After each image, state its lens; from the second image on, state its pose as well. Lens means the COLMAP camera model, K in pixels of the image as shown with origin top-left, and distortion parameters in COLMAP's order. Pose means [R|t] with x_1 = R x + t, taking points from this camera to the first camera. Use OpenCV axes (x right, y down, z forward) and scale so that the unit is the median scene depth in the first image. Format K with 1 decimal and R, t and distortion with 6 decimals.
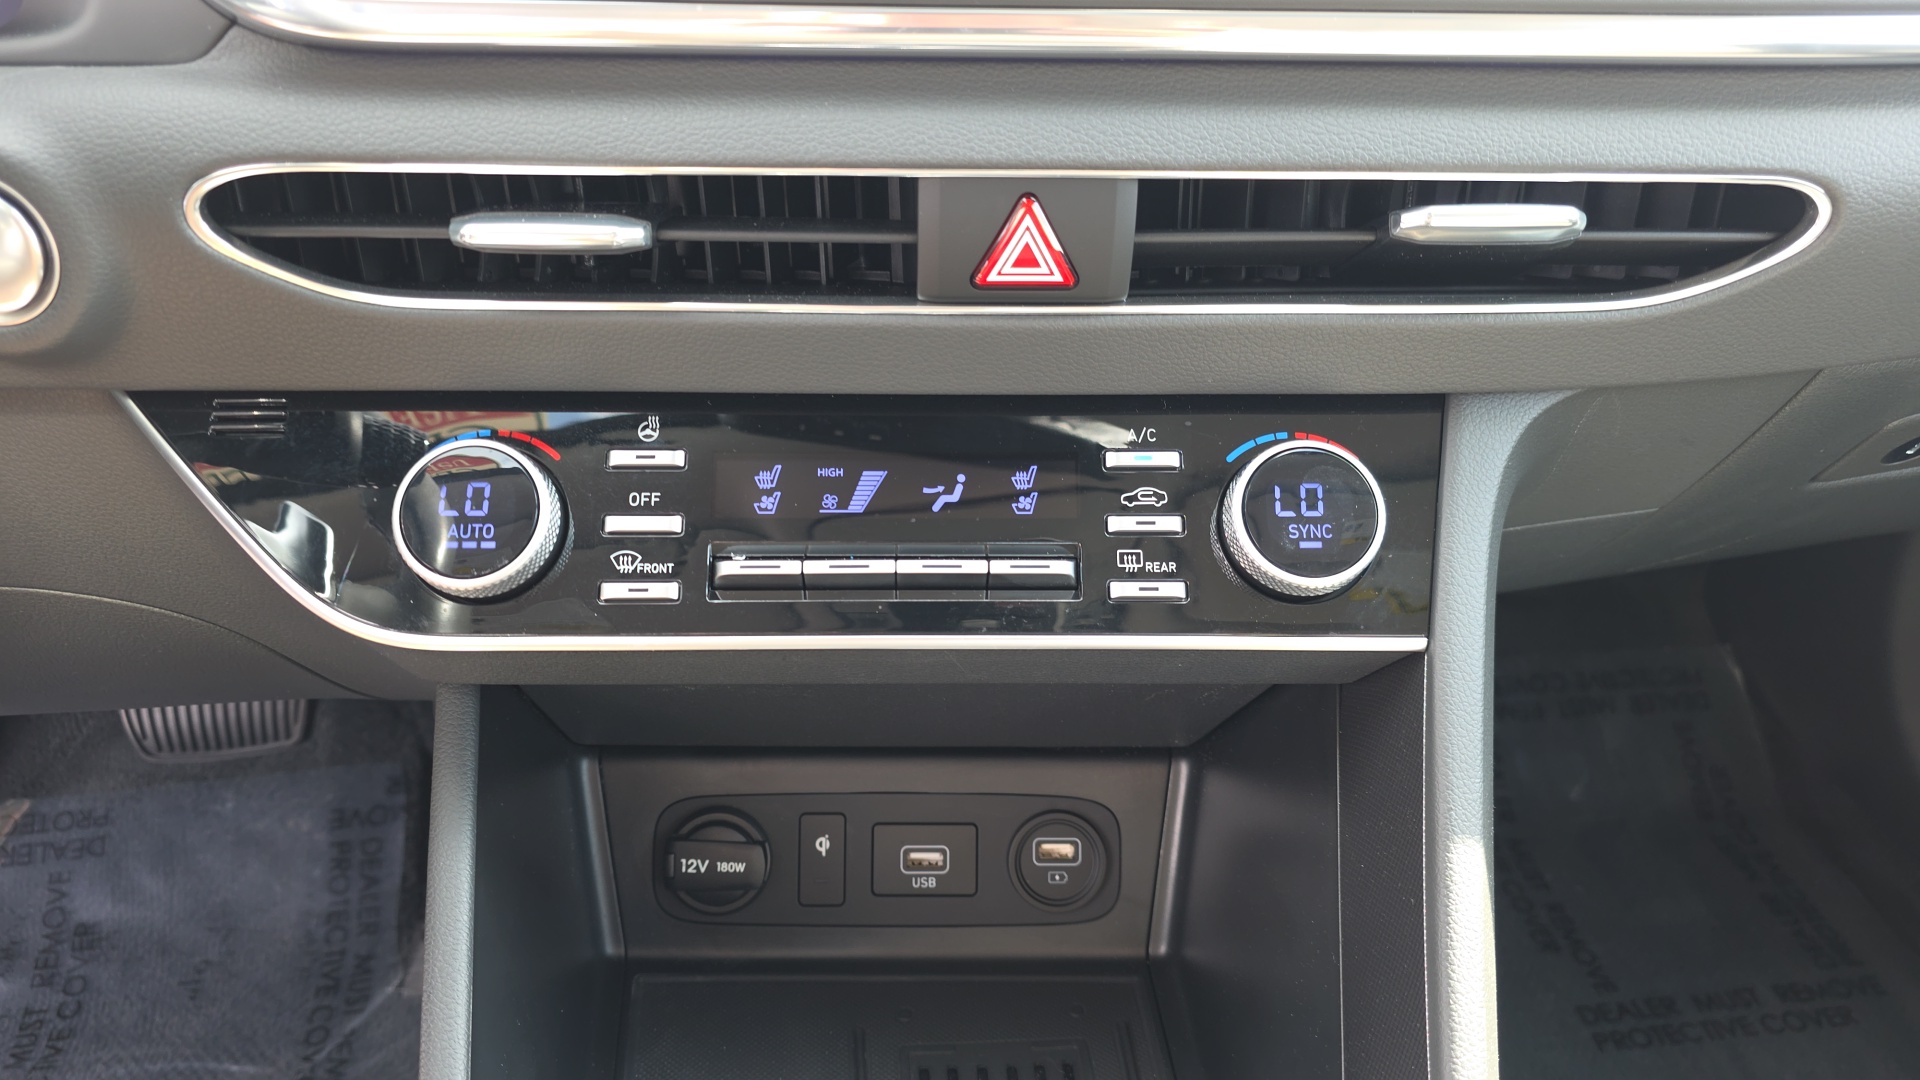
lens RADIAL K [[1303.2, 0, 960.0], [0, 1303.2, 540.0], [0, 0, 1]] dist [0.078217, -0.078246]
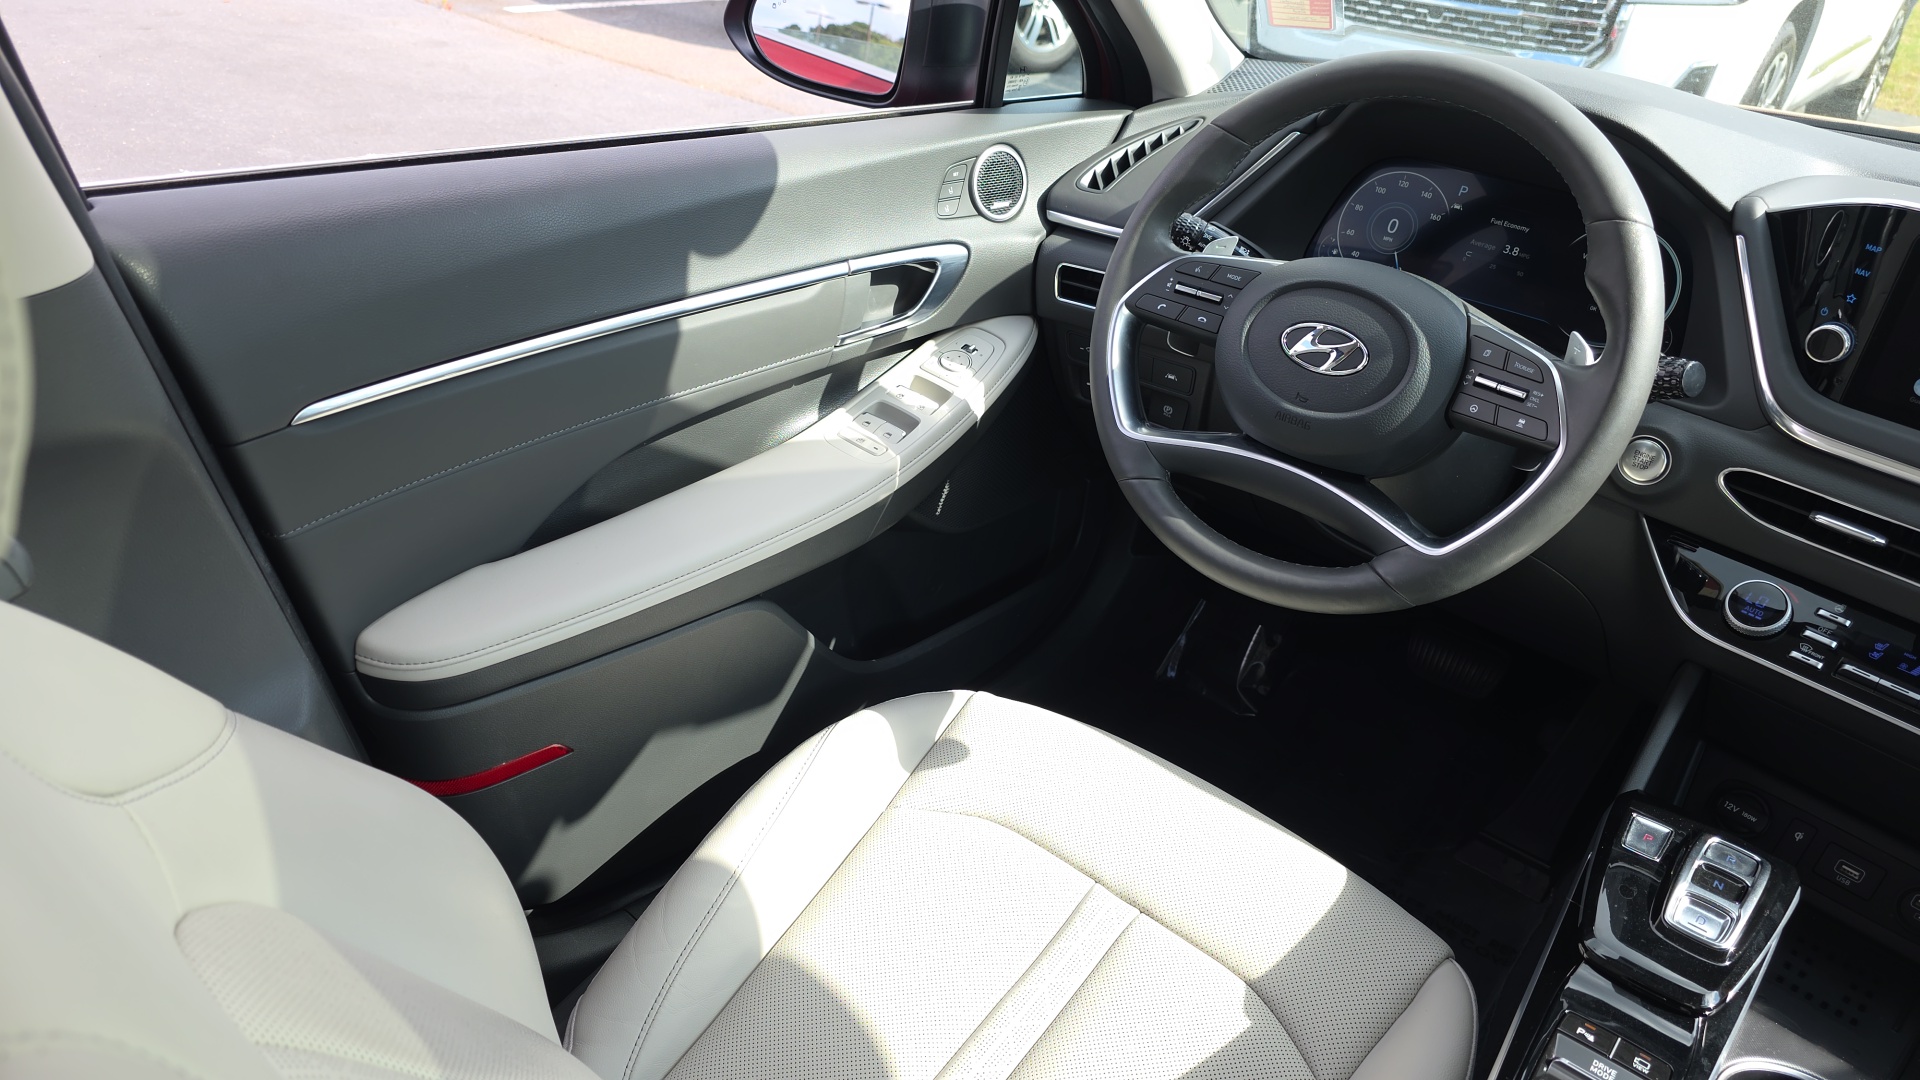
lens RADIAL K [[1308.2, 0, 942.7], [0, 1308.2, 554.8], [0, 0, 1]] dist [0.046634, -0.050099]
pose [[0.646947, 0.409477, -0.643263, 0.252577], [-0.481614, 0.873451, 0.071634, 0.497213], [0.591191, 0.263461, 0.762287, -2.085502]]
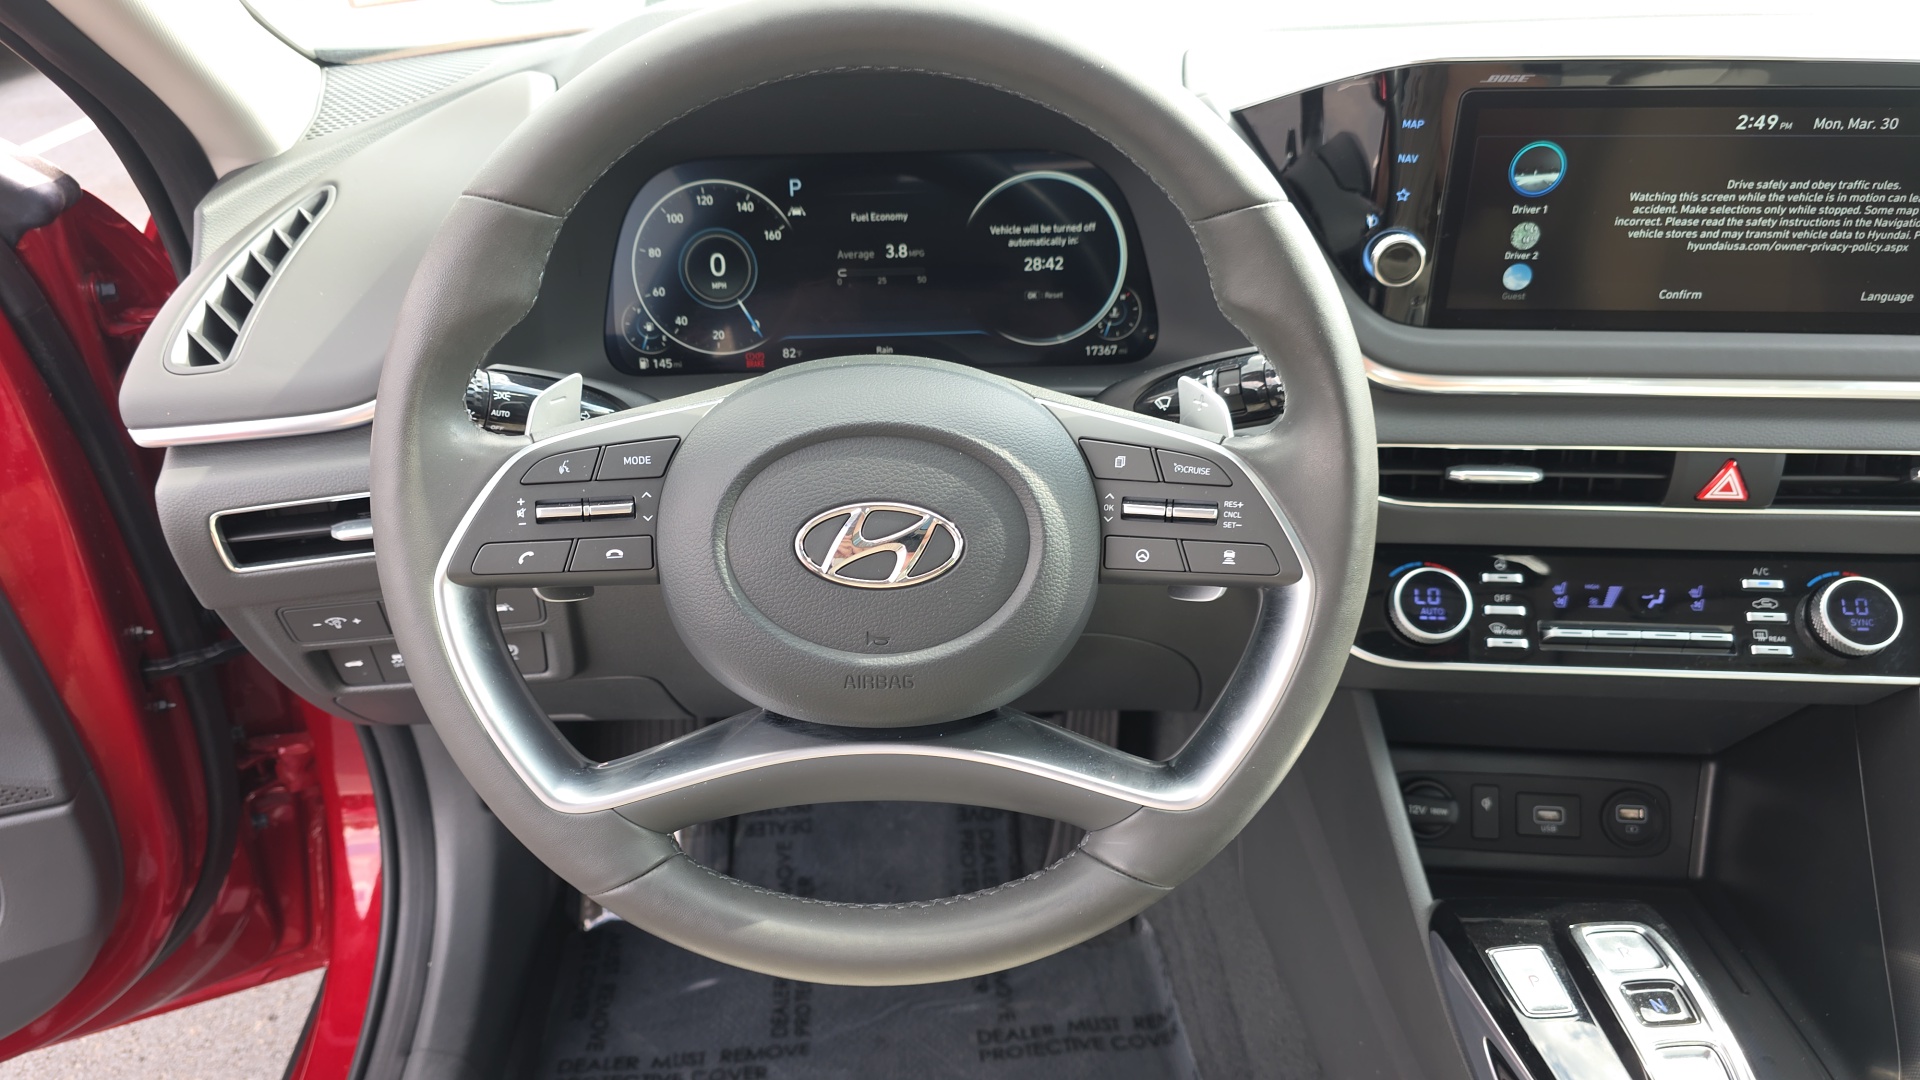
lens RADIAL K [[1313.4, 0, 951.0], [0, 1313.4, 561.1], [0, 0, 1]] dist [0.047159, -0.054776]
pose [[0.992899, 0.021144, -0.117064, -0.868571], [-0.028204, 0.997860, -0.058984, 0.057831], [0.115566, 0.061867, 0.991371, -1.158072]]
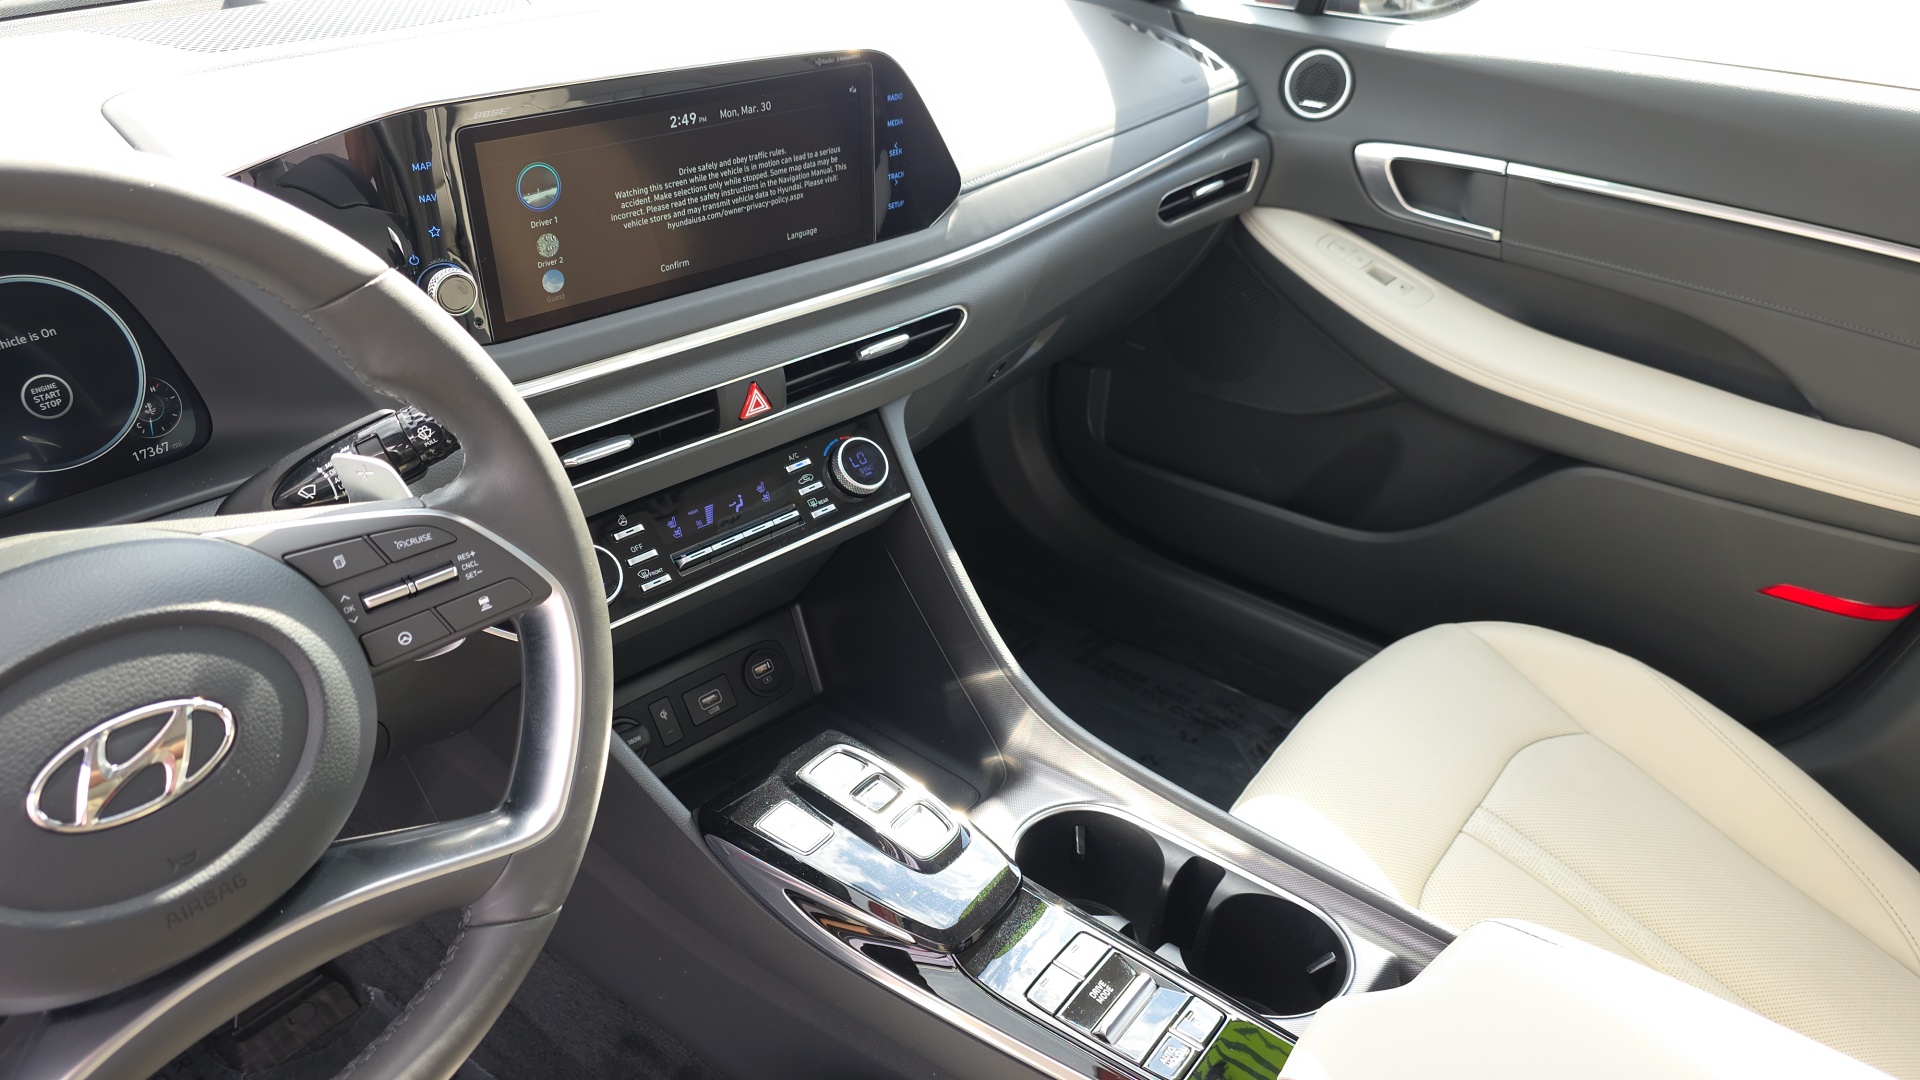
lens RADIAL K [[1308.2, 0, 942.7], [0, 1308.2, 554.8], [0, 0, 1]] dist [0.046634, -0.050099]
pose [[0.737282, -0.356859, 0.573644, -1.210865], [0.355152, 0.927043, 0.120243, -0.109986], [-0.574702, 0.115078, 0.810231, -1.235679]]
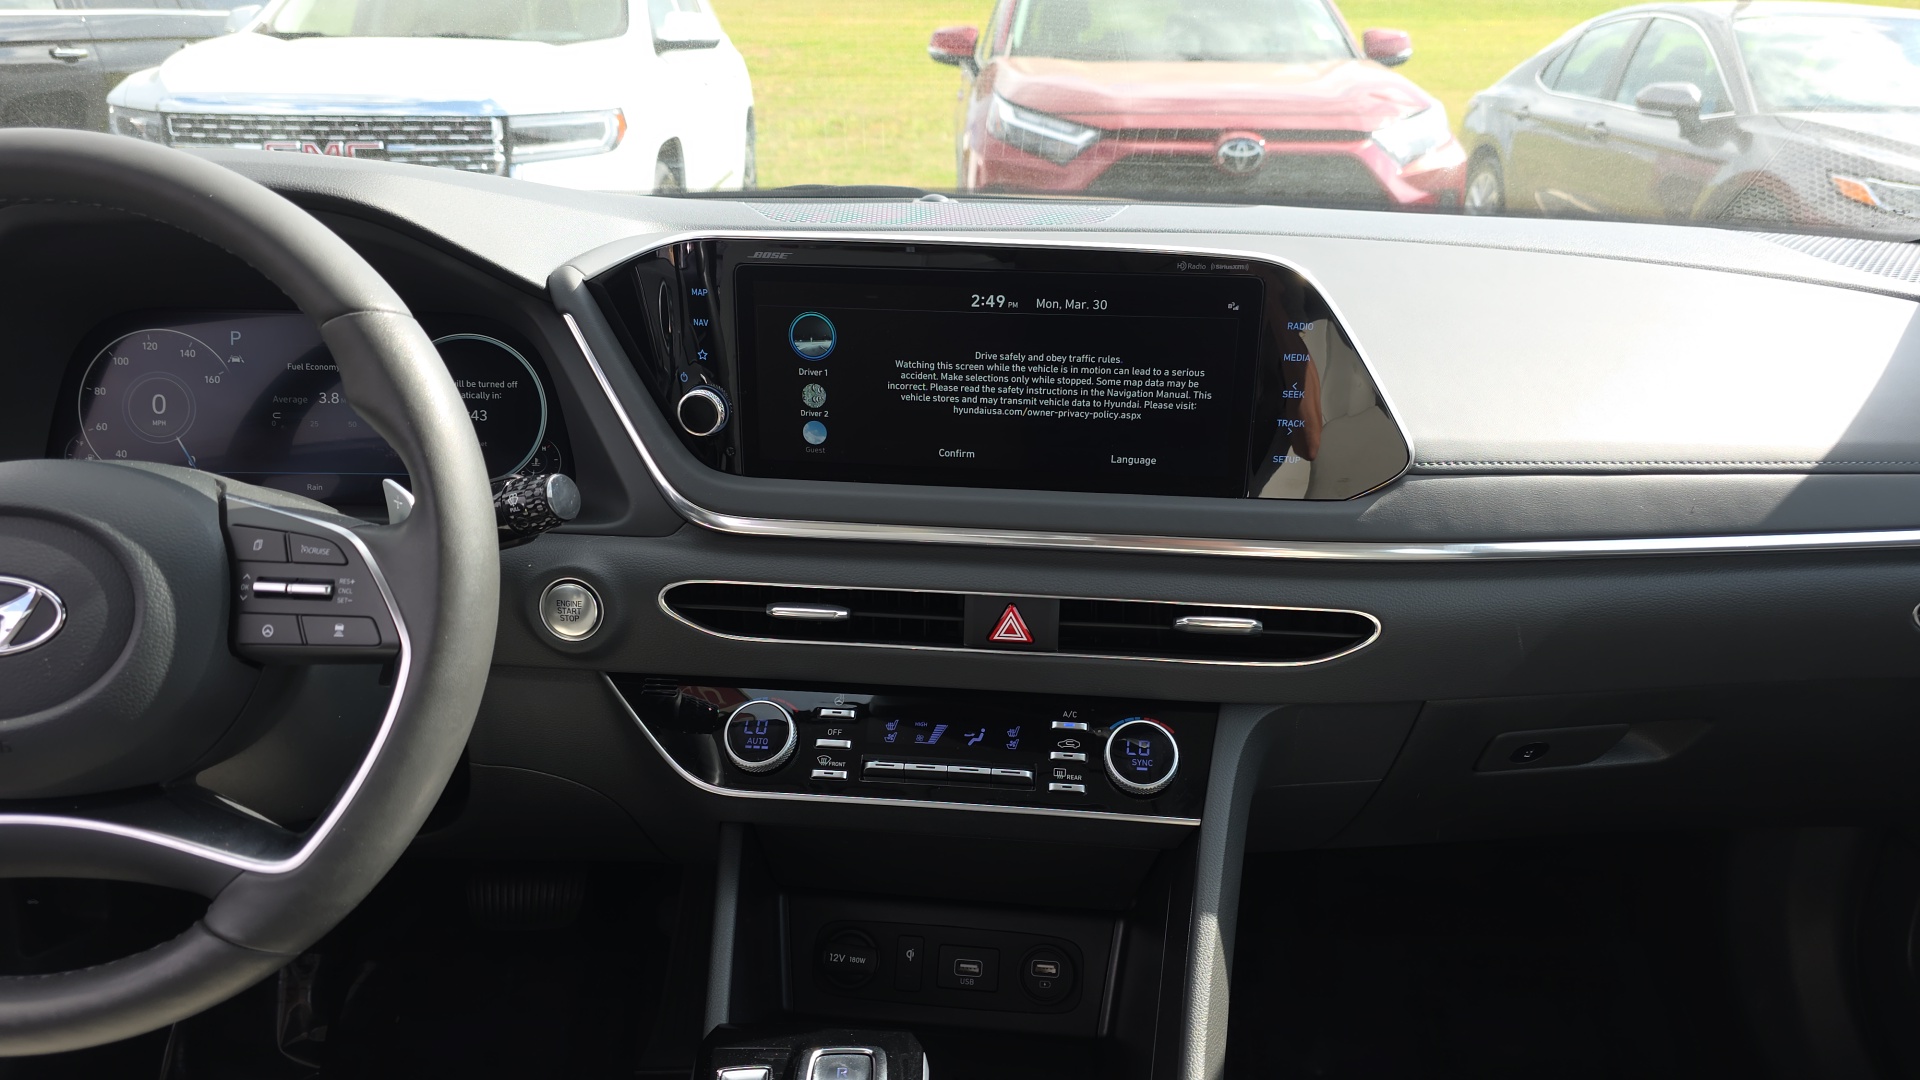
lens RADIAL K [[1296.9, 0, 955.4], [0, 1296.9, 574.4], [0, 0, 1]] dist [0.092226, -0.134770]
pose [[0.992233, 0.037112, -0.118728, 0.203859], [-0.062879, 0.973179, -0.221291, 0.180570], [0.107331, 0.227038, 0.967953, -1.127590]]
